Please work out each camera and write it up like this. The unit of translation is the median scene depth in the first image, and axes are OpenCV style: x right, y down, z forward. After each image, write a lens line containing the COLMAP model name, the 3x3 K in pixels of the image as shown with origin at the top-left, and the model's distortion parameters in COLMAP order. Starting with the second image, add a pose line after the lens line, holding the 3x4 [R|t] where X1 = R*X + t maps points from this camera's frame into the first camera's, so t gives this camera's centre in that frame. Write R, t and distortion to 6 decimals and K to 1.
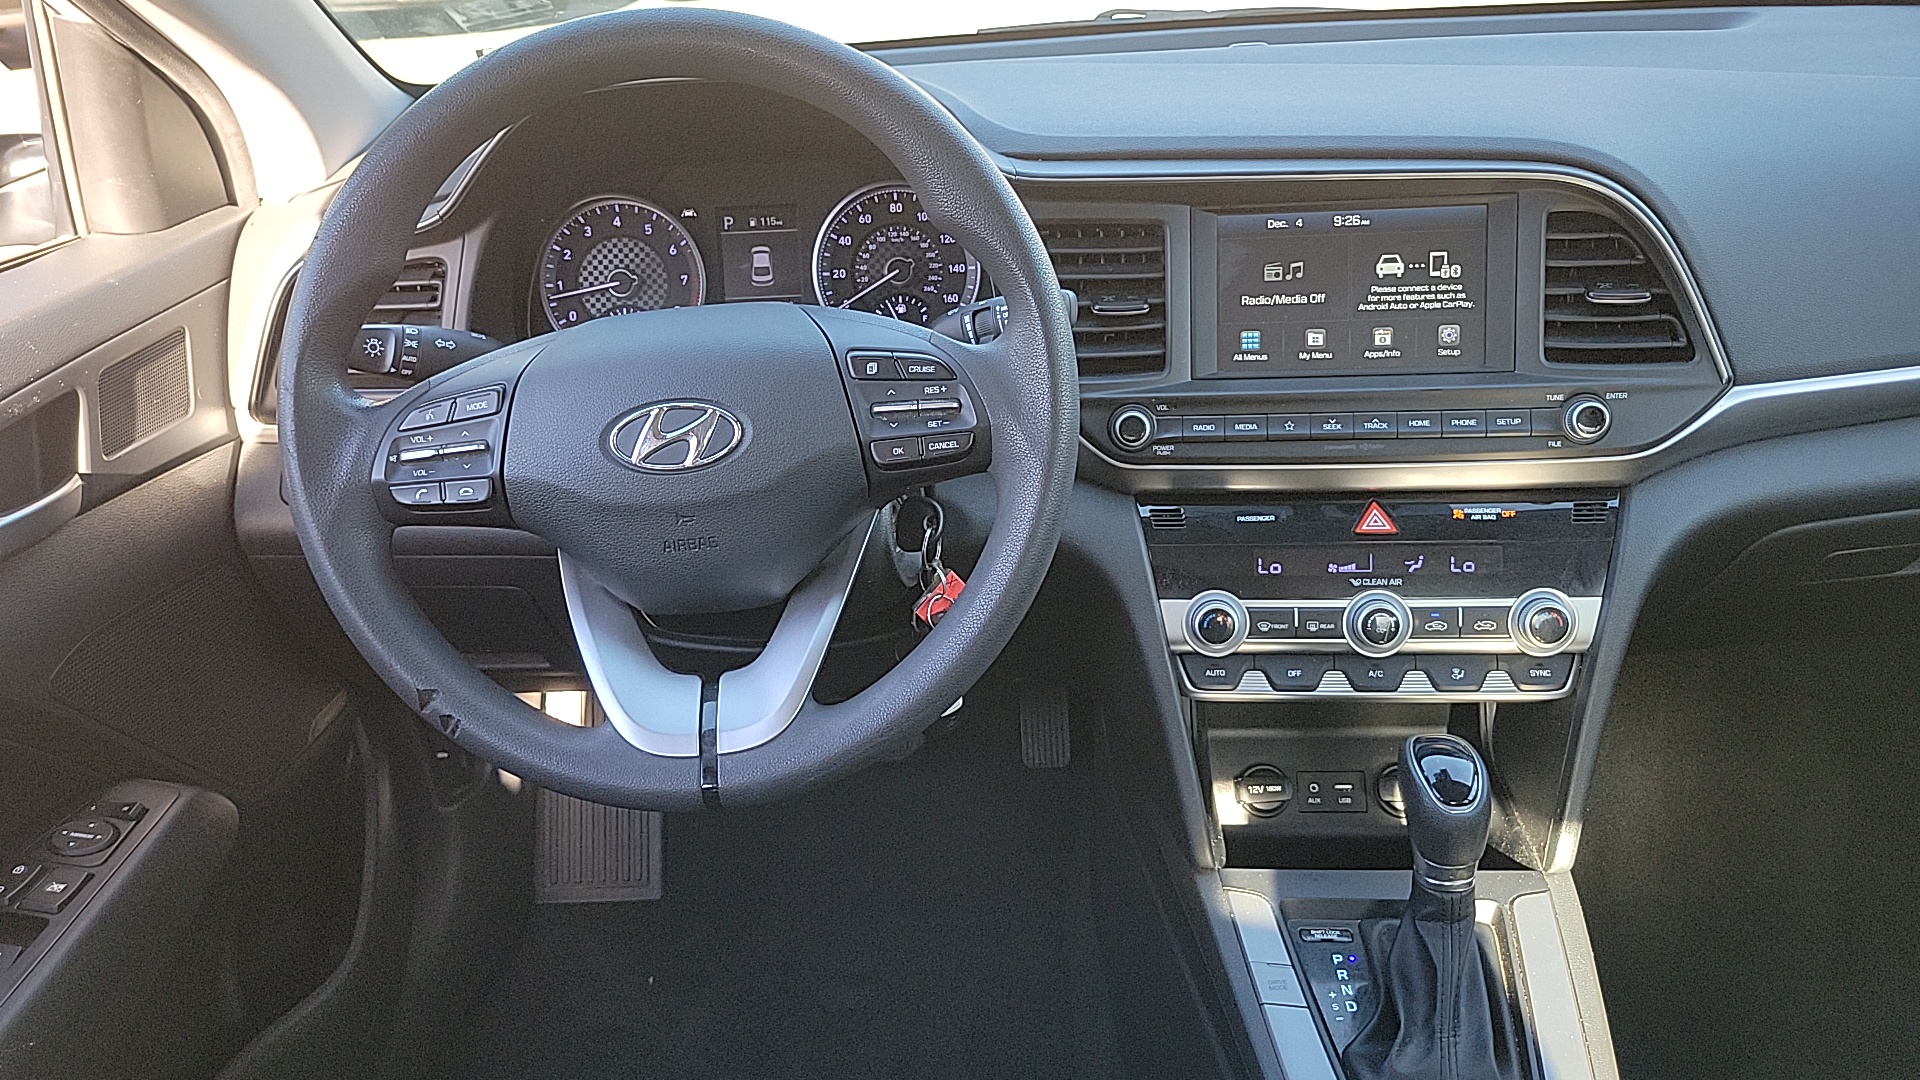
lens RADIAL K [[1419.1, 0, 951.1], [0, 1419.1, 558.8], [0, 0, 1]] dist [0.027191, 0.001874]
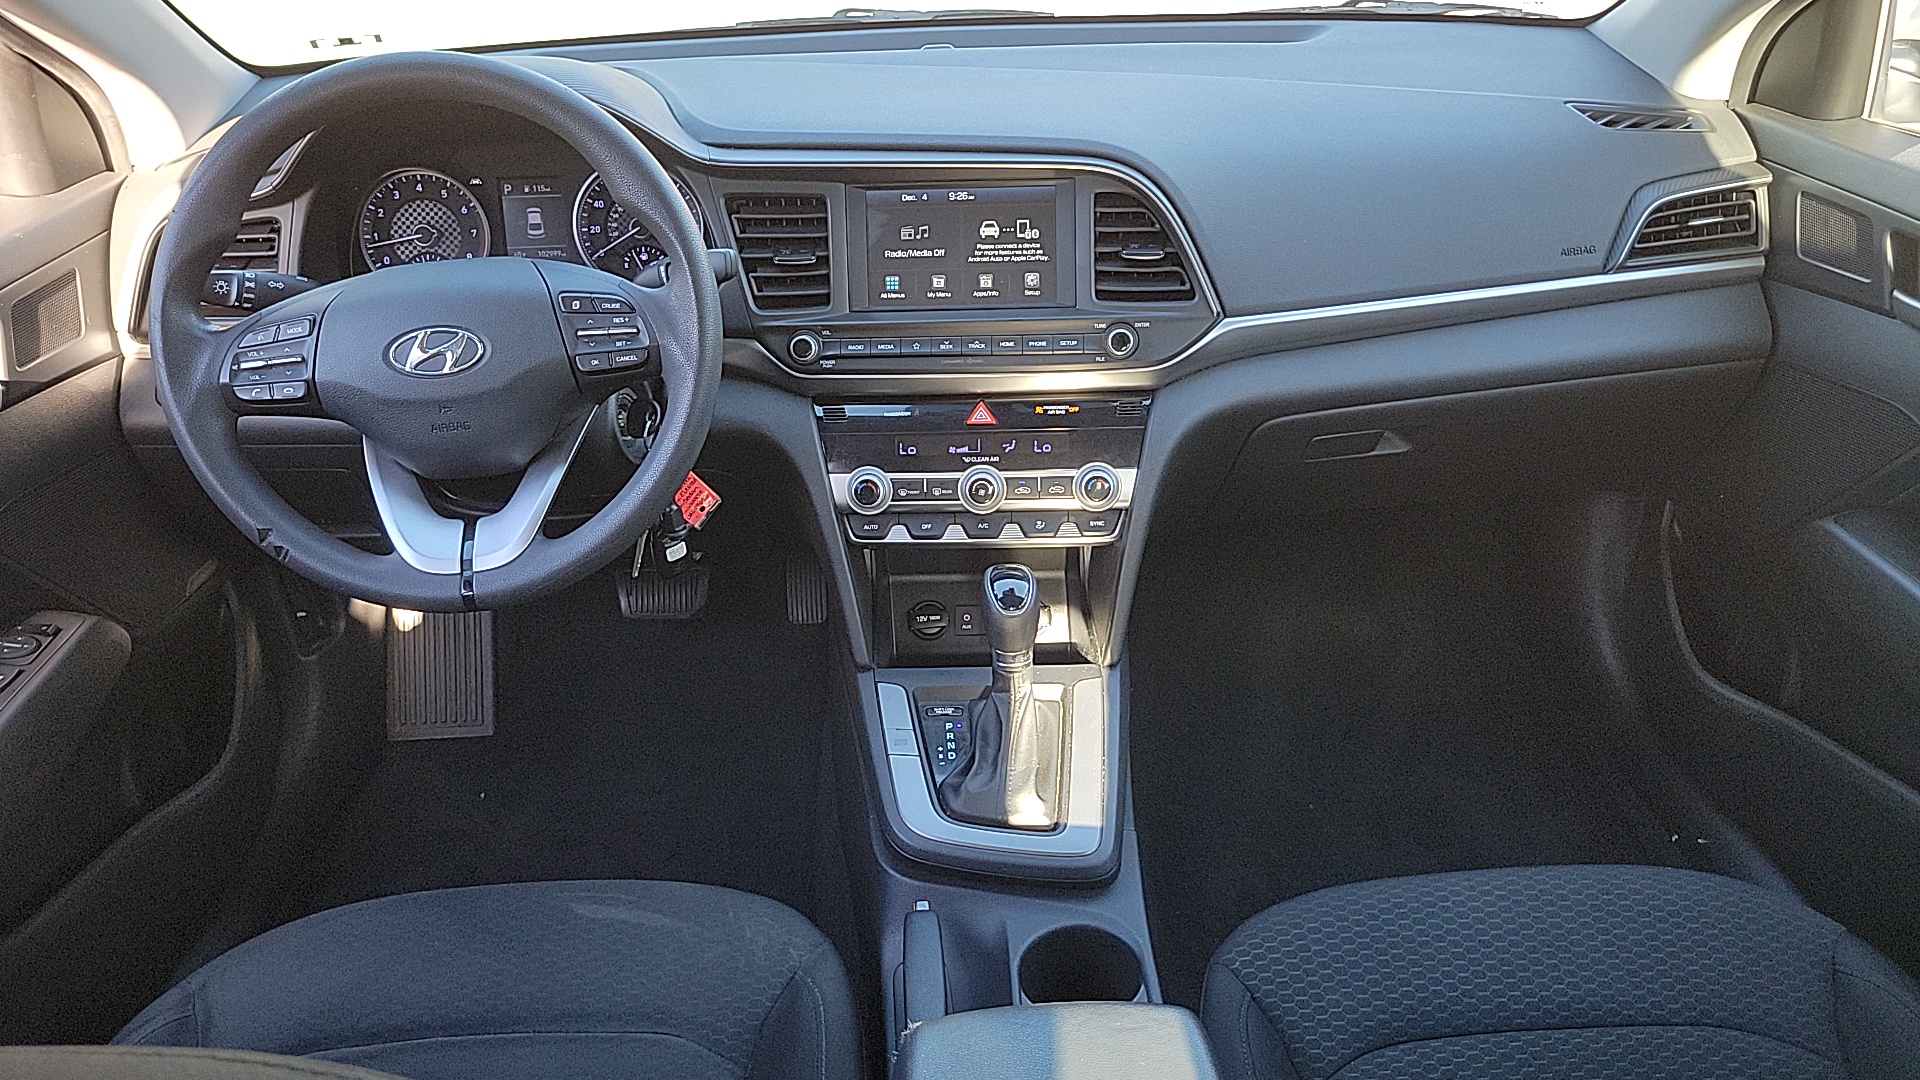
lens RADIAL K [[1387.4, 0, 952.0], [0, 1387.4, 540.7], [0, 0, 1]] dist [0.026813, -0.006673]
pose [[0.997418, -0.010247, 0.071083, 0.173009], [0.007172, 0.999033, 0.043376, 0.036649], [-0.071458, -0.042754, 0.996527, -0.350372]]
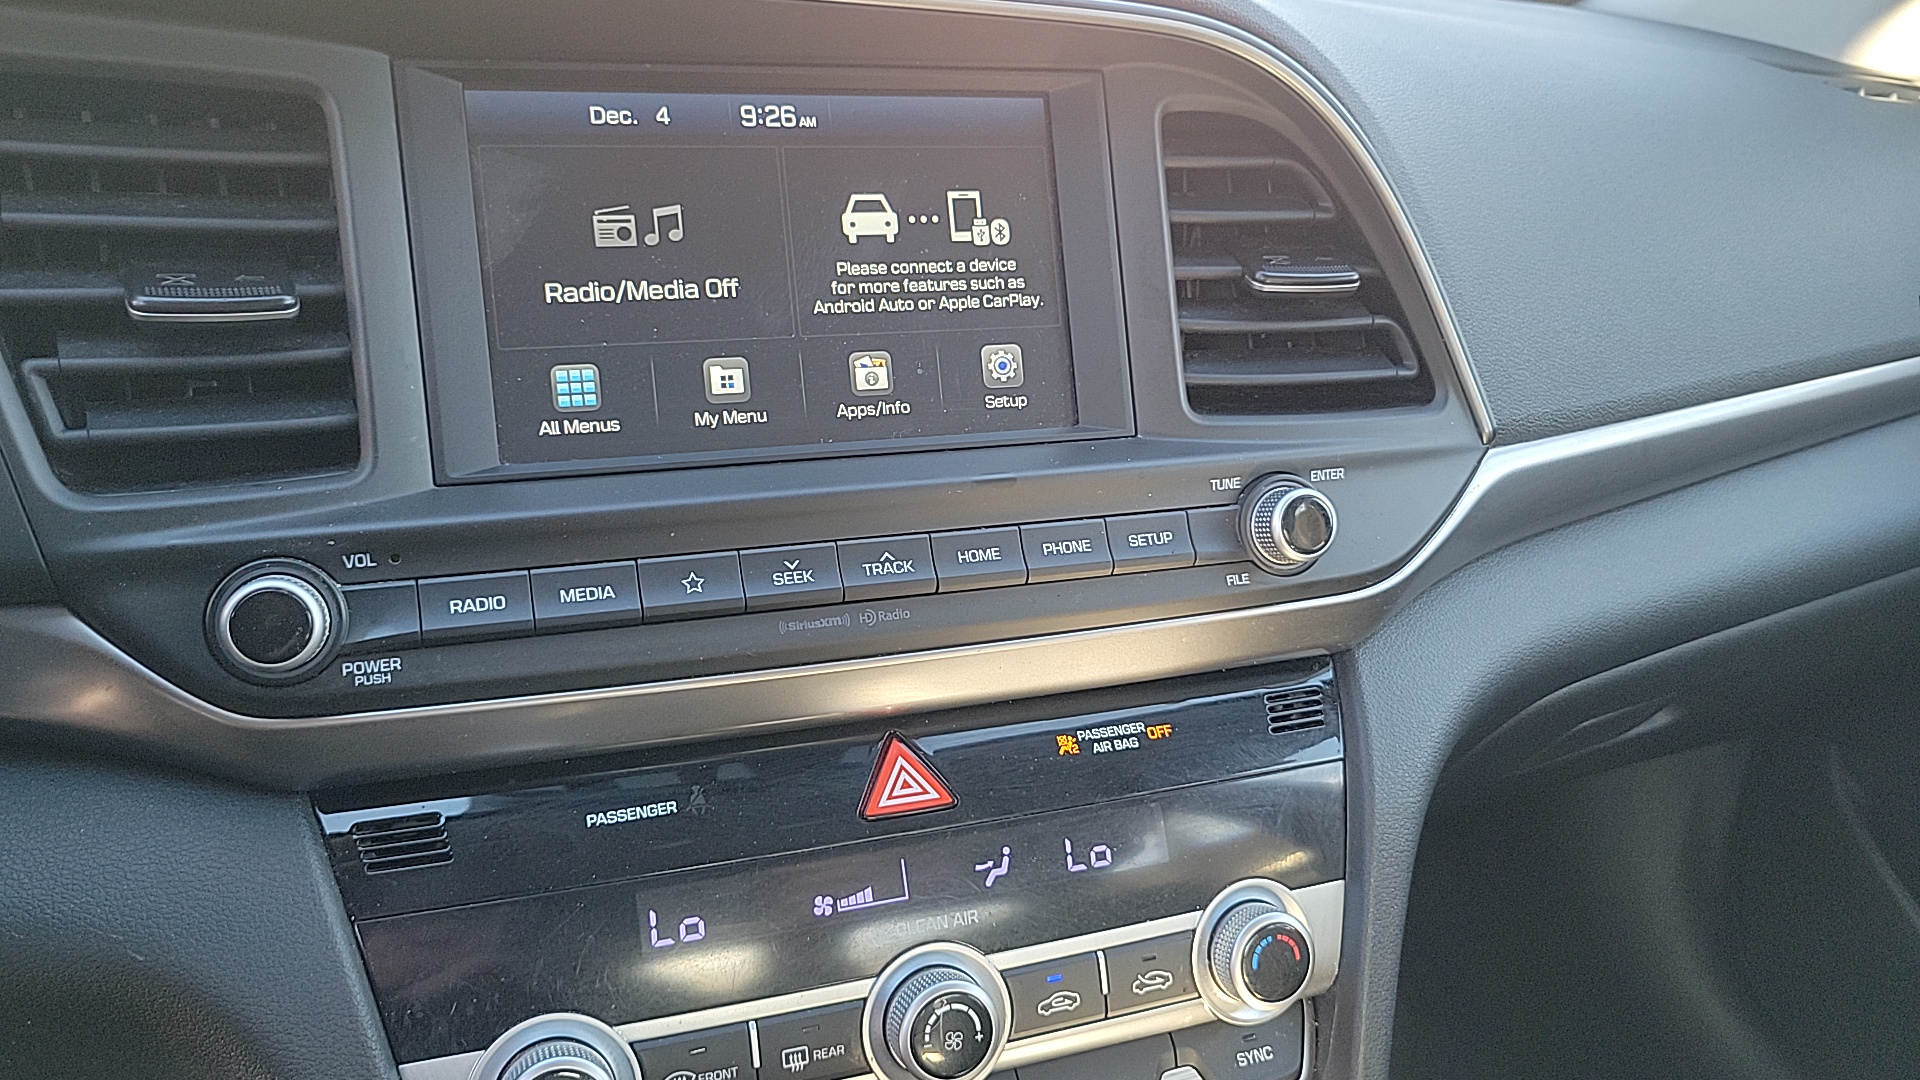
lens RADIAL K [[1553.1, 0, 1005.3], [0, 1553.1, 562.0], [0, 0, 1]] dist [0.008091, 0.000589]
pose [[0.881942, -0.070381, 0.466074, 0.107580], [0.119464, 0.989881, -0.076580, -0.053918], [-0.455968, 0.123218, 0.881425, 0.556536]]
